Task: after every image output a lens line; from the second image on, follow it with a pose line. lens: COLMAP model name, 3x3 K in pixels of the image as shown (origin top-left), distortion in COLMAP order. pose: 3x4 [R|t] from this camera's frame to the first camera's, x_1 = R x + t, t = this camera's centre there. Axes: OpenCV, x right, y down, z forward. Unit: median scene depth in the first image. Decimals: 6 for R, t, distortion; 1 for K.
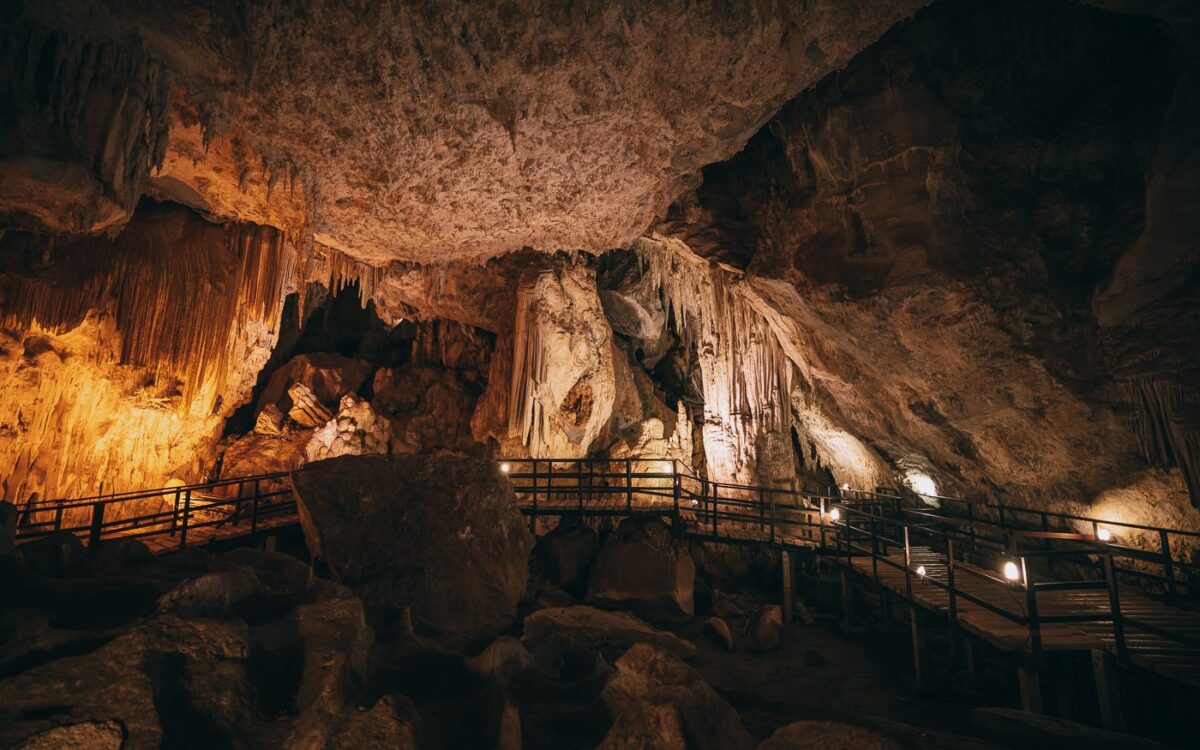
lens RADIAL K [[508.2, 0, 593.0], [0, 508.2, 373.0], [0, 0, 1]] dist [-0.031879, 0.000078]
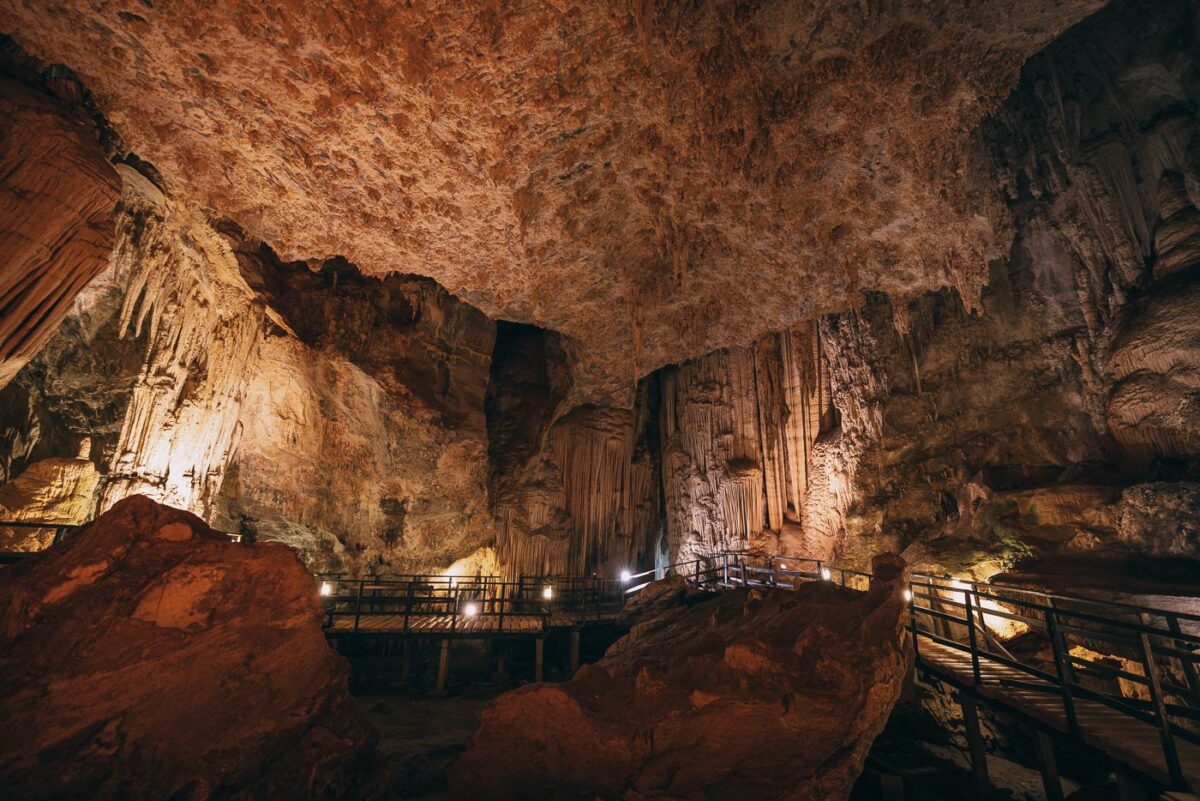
lens RADIAL K [[500.6, 0, 603.5], [0, 500.6, 392.0], [0, 0, 1]] dist [0.000964, -0.000748]
pose [[-0.231803, 0.293278, 0.927499, -0.602915], [-0.174431, 0.925484, -0.336235, 0.103707], [-0.956996, -0.239725, -0.163373, 0.508661]]
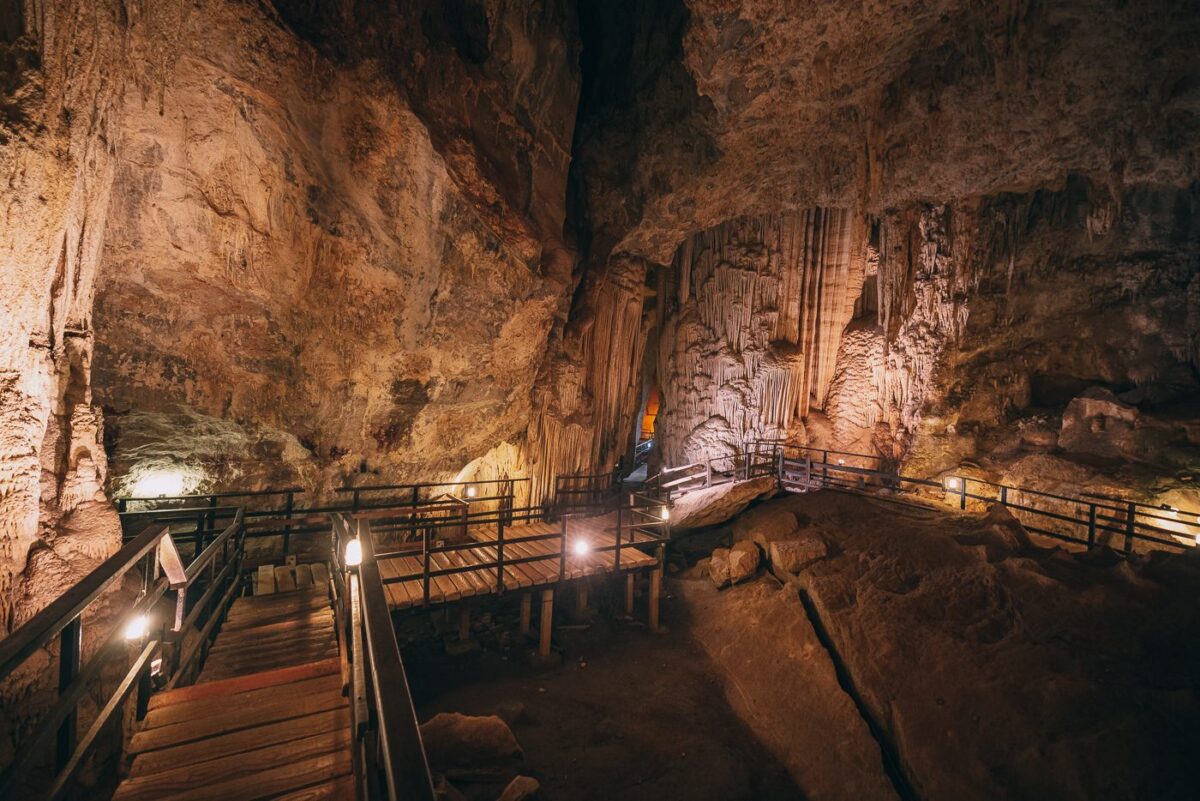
lens RADIAL K [[500.6, 0, 601.3], [0, 500.6, 393.7], [0, 0, 1]] dist [0.000964, -0.000748]
pose [[-0.605411, -0.018464, 0.795699, -0.145274], [-0.169092, 0.979893, -0.105916, 0.080069], [-0.777744, -0.198668, -0.596360, 0.864204]]
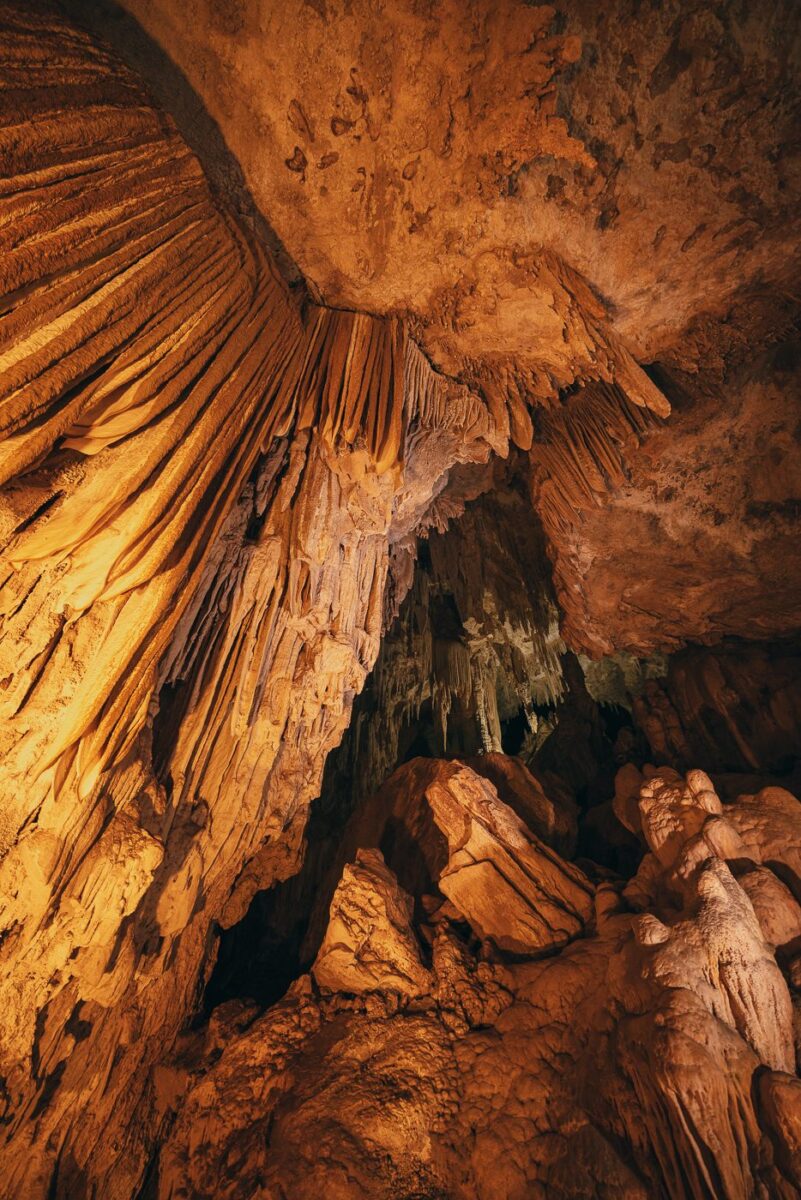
lens RADIAL K [[500.6, 0, 392.0], [0, 500.6, 596.4], [0, 0, 1]] dist [0.000964, -0.000748]
pose [[0.908693, -0.287724, -0.302476, -0.537887], [0.059902, 0.806924, -0.587610, 0.113214], [0.413144, 0.515838, 0.750482, 0.773082]]
